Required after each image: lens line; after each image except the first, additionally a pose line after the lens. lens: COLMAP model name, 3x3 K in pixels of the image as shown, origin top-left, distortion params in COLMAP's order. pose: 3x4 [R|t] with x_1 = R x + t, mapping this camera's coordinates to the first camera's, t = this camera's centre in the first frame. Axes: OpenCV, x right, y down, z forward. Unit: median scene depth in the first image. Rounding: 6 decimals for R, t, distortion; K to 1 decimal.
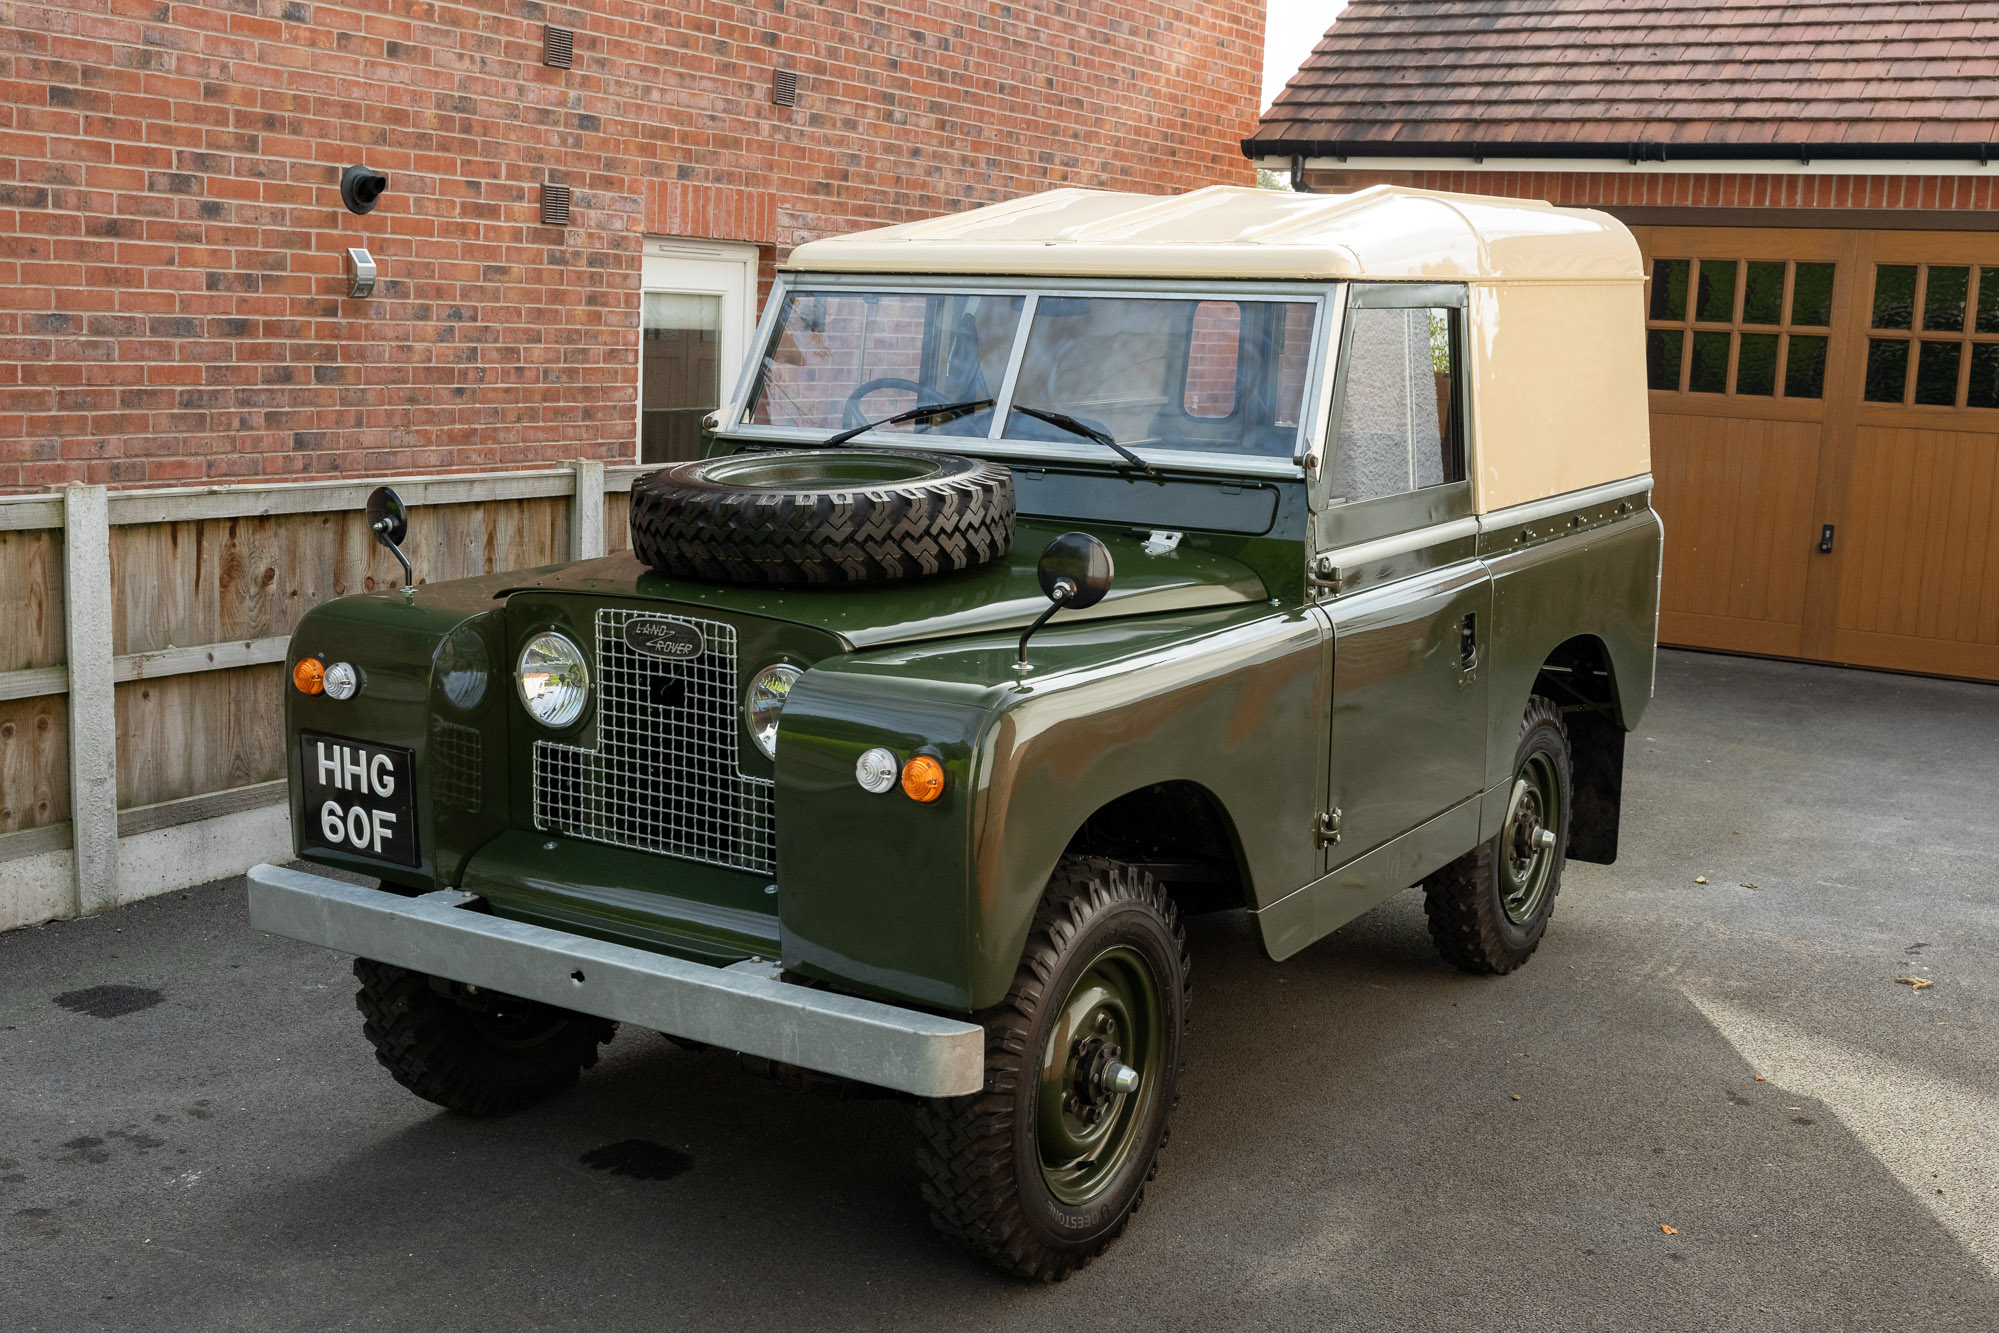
lens RADIAL K [[2210.1, 0, 995.8], [0, 2210.1, 628.2], [0, 0, 1]] dist [0.005819, -0.005266]
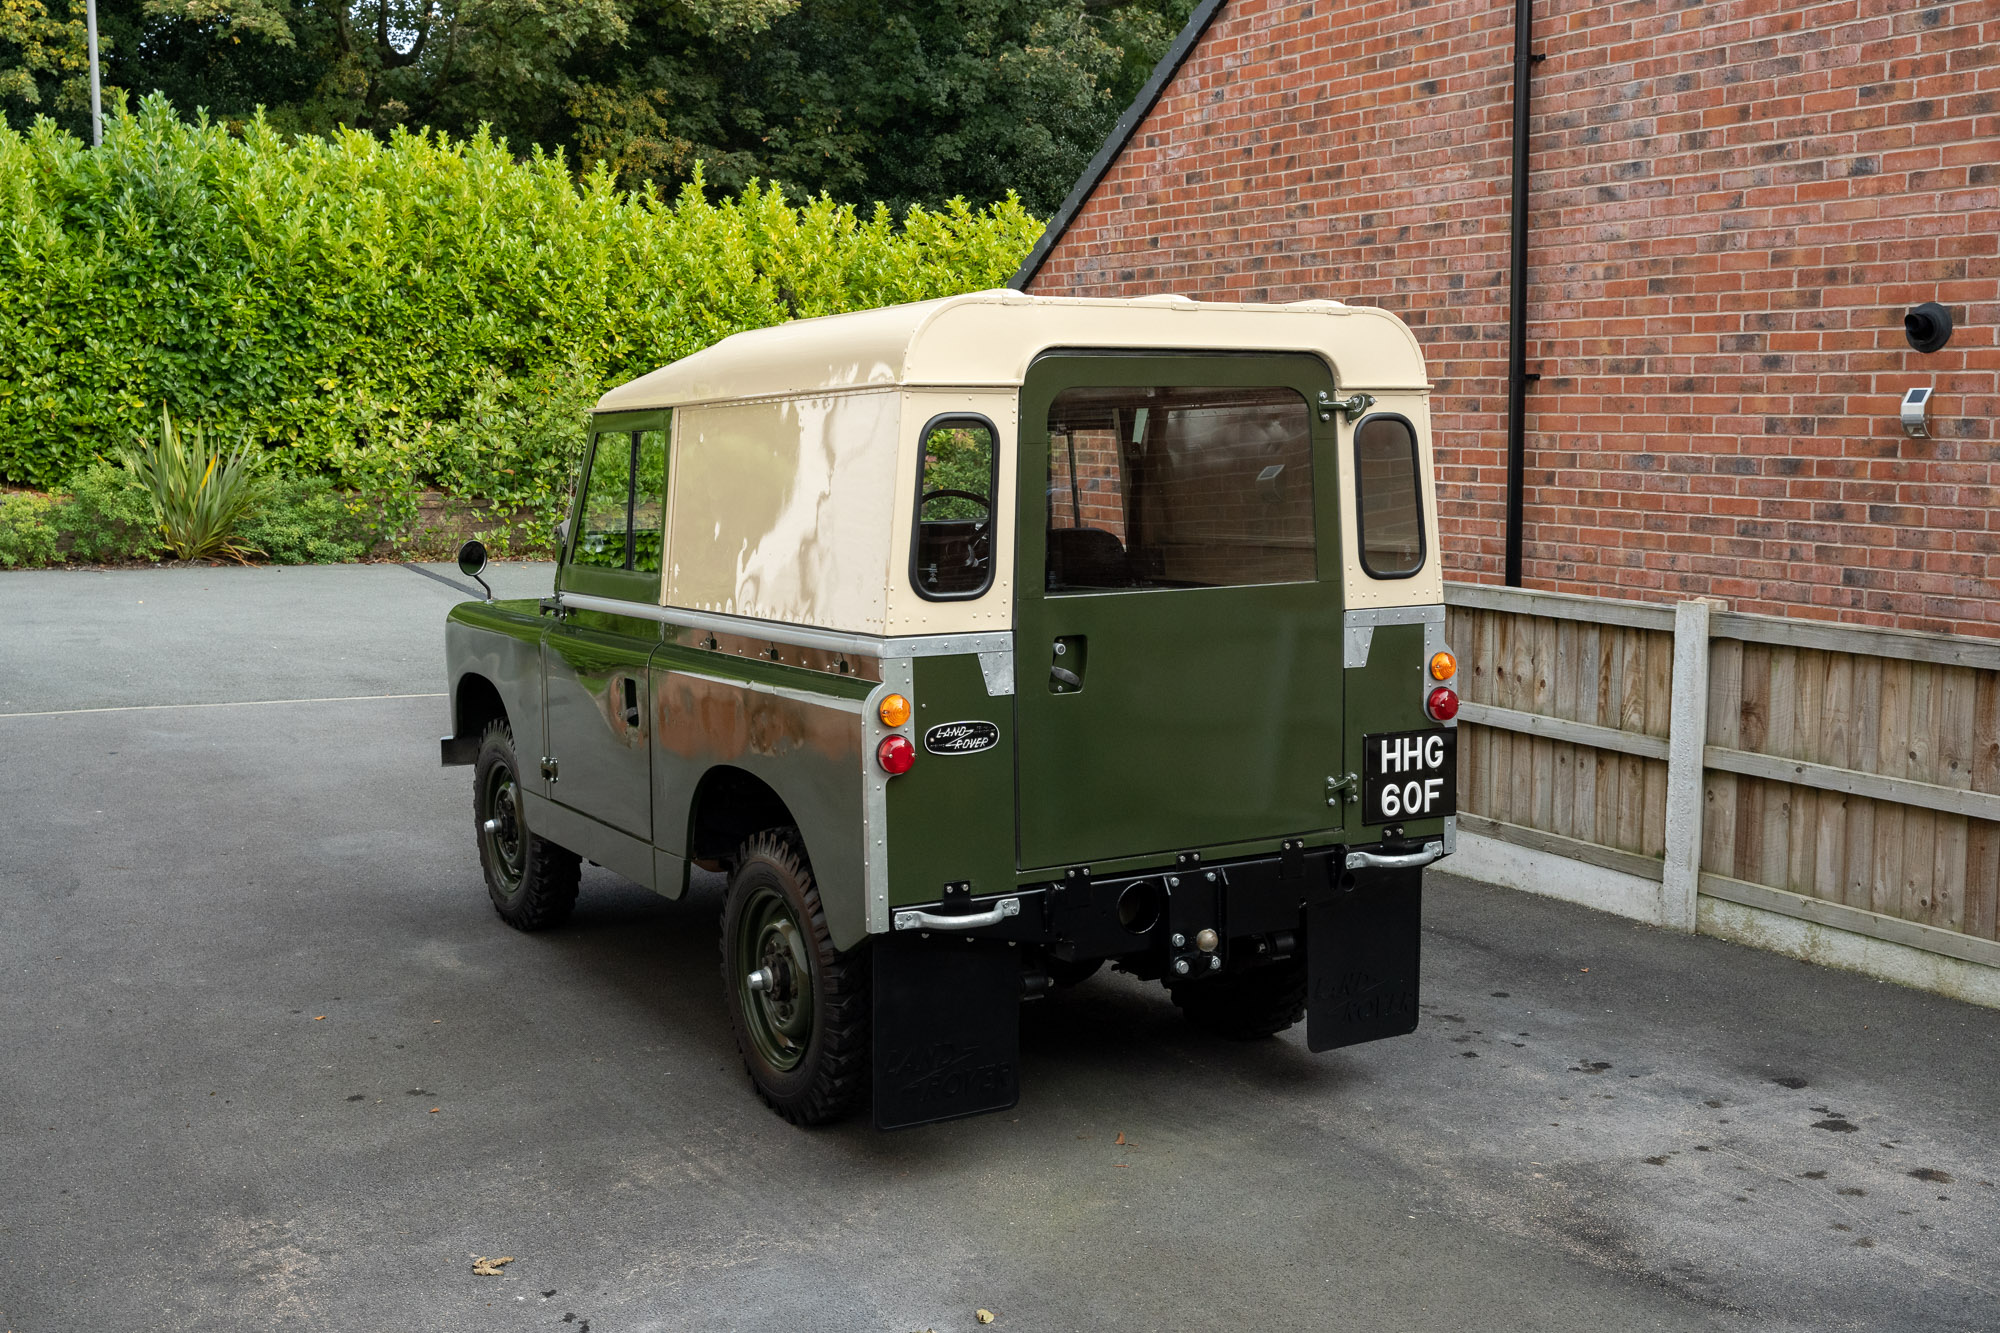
lens RADIAL K [[2053.8, 0, 1000.0], [0, 2053.8, 666.5], [0, 0, 1]] dist [0.001629, 0.013327]
pose [[-0.458445, 0.080529, -0.885067, 1.285023], [-0.135697, 0.977866, 0.159260, -0.253589], [0.878302, 0.193113, -0.437370, 1.915835]]
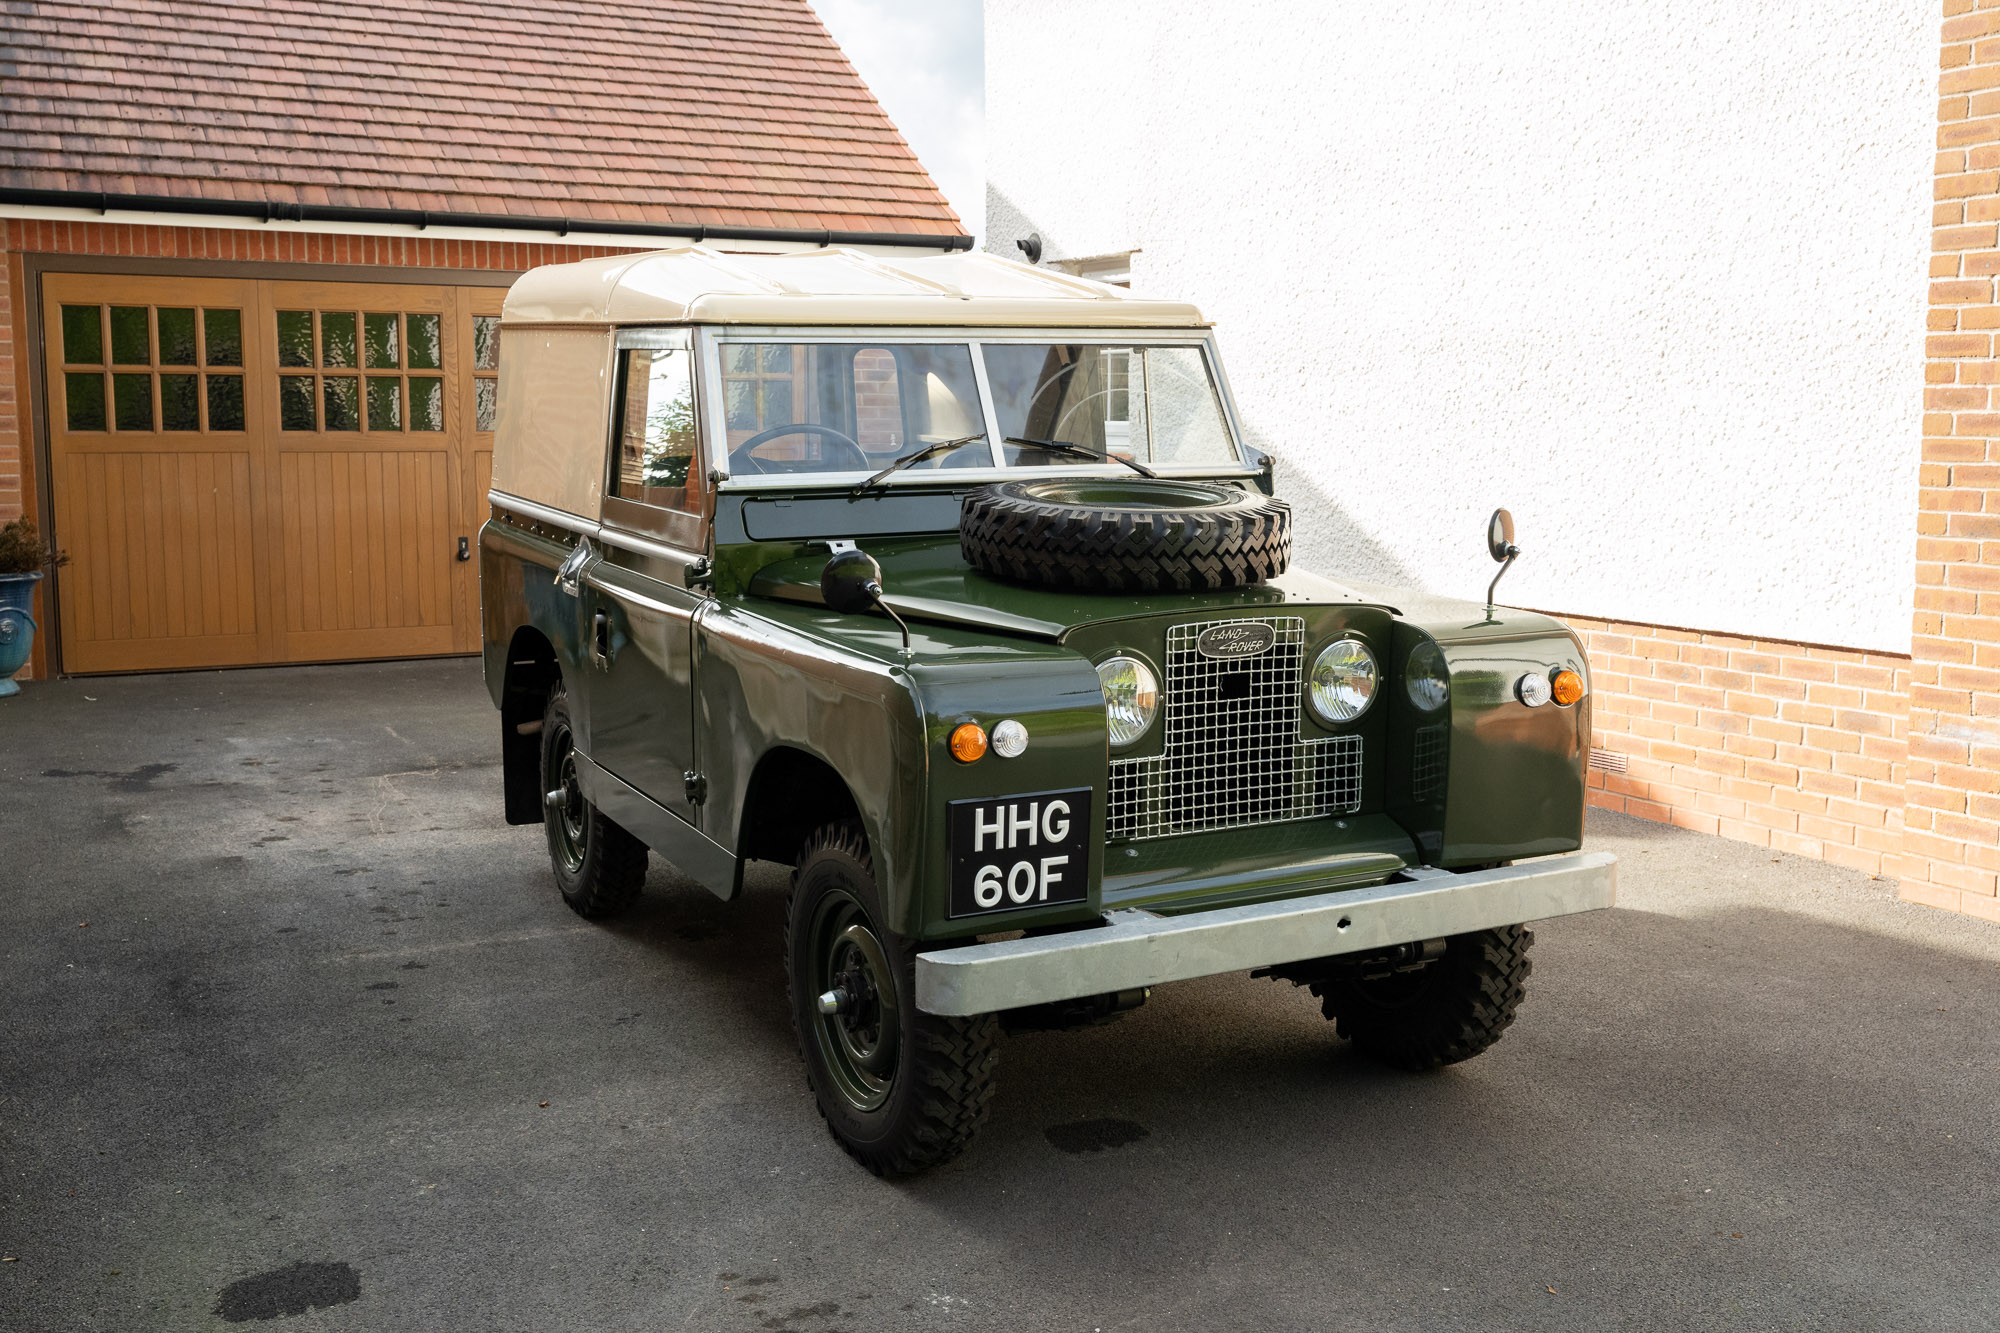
lens RADIAL K [[2024.5, 0, 1000.0], [0, 2024.5, 666.5], [0, 0, 1]] dist [0.005959, 0.010014]
pose [[0.508587, -0.149740, 0.847890, -1.002432], [0.142613, 0.985809, 0.088553, -0.084023], [-0.849117, 0.075883, 0.522725, 0.497695]]
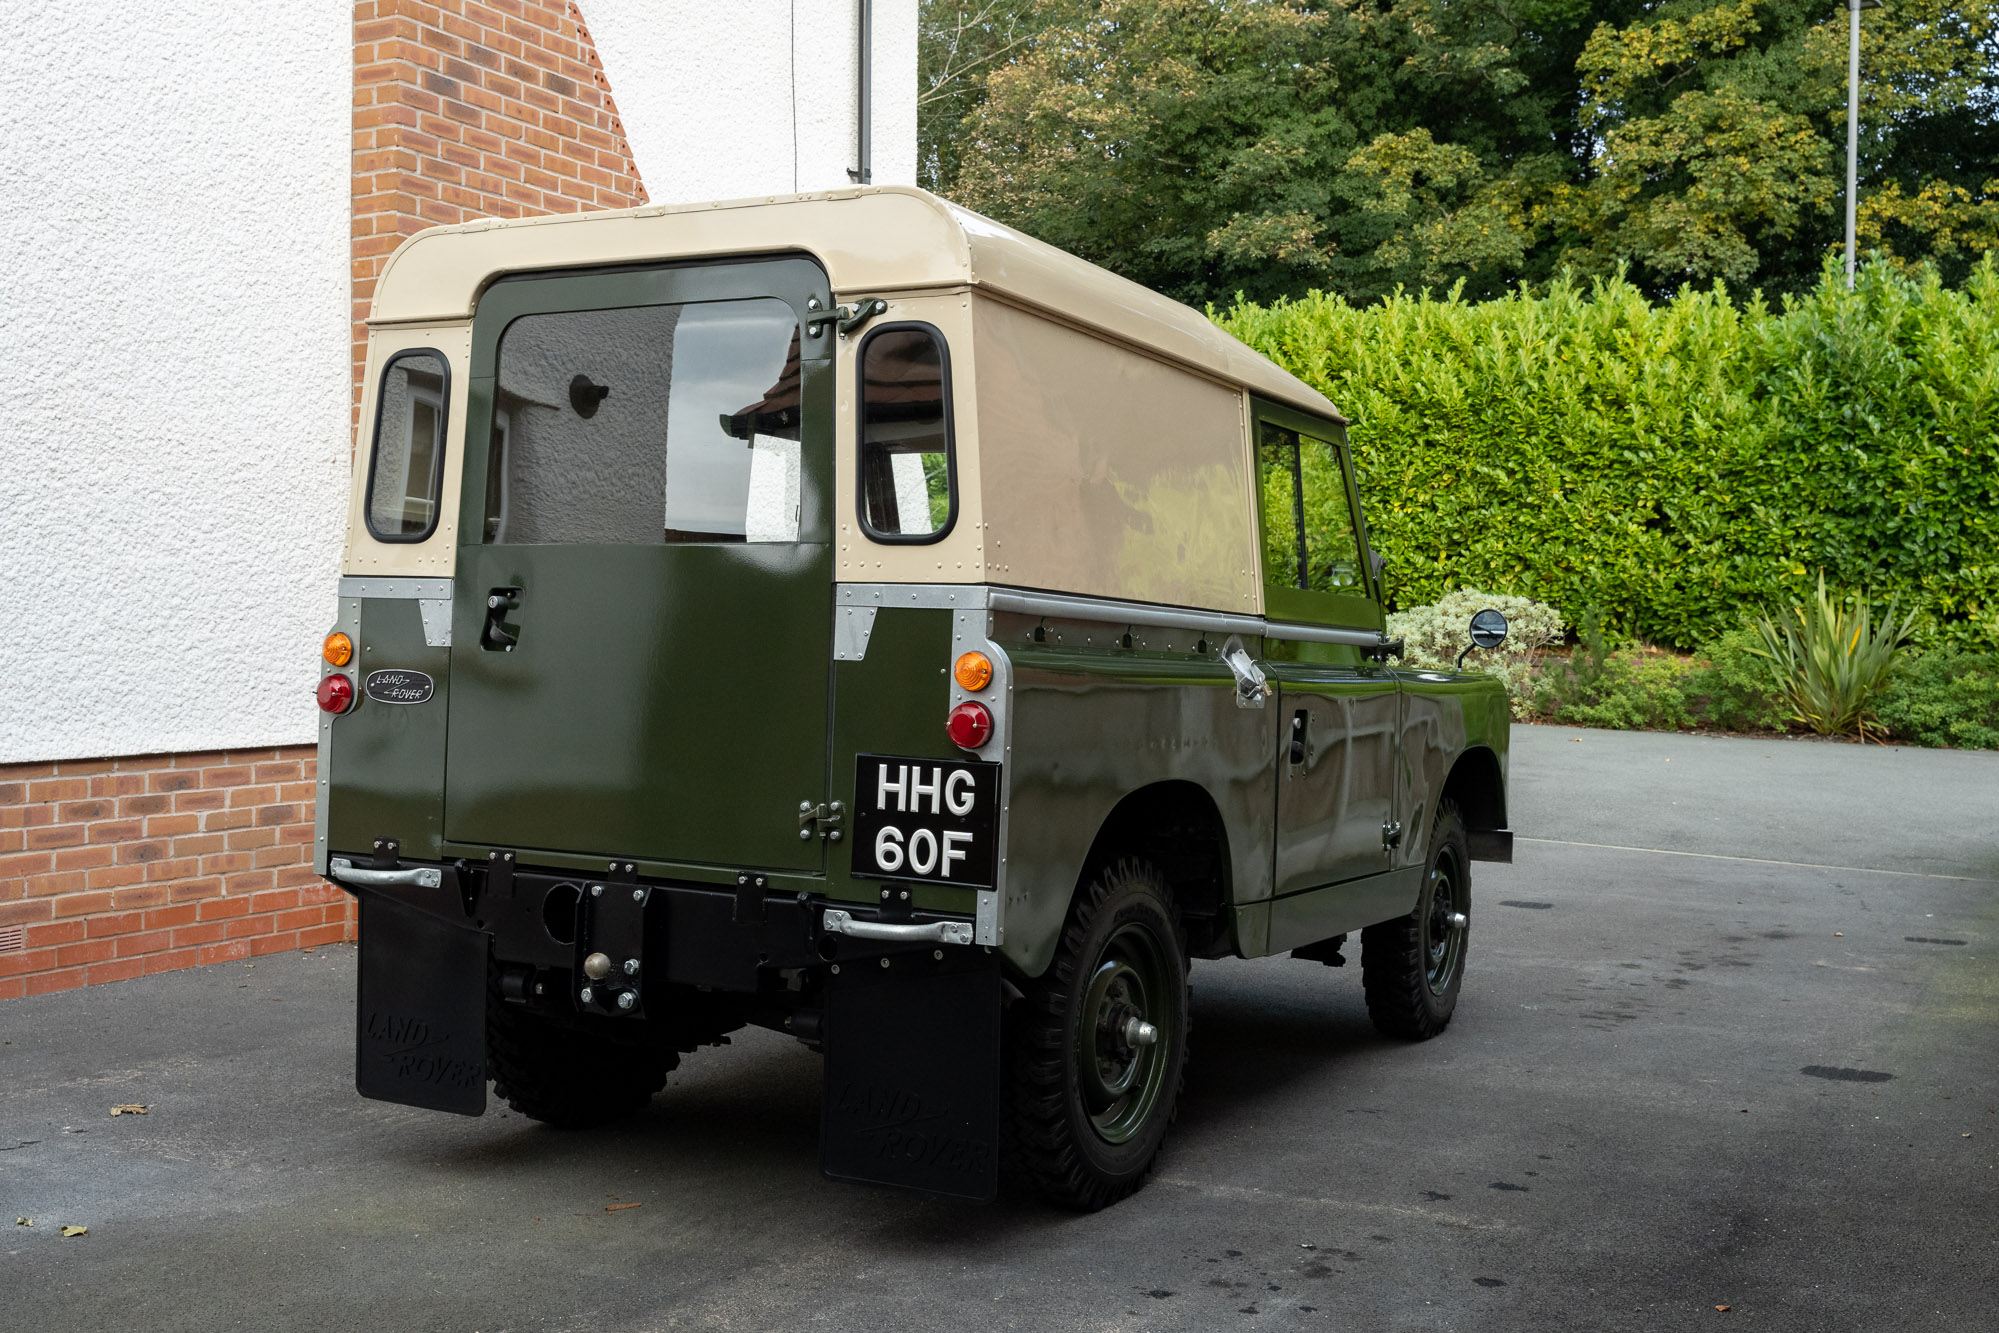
lens RADIAL K [[2106.1, 0, 999.5], [0, 2106.1, 666.5], [0, 0, 1]] dist [0.009399, 0.003233]
pose [[-0.995760, -0.049480, -0.077550, 0.180870], [-0.061123, 0.985897, 0.155789, -0.235942], [0.068748, 0.159868, -0.984741, 2.463404]]
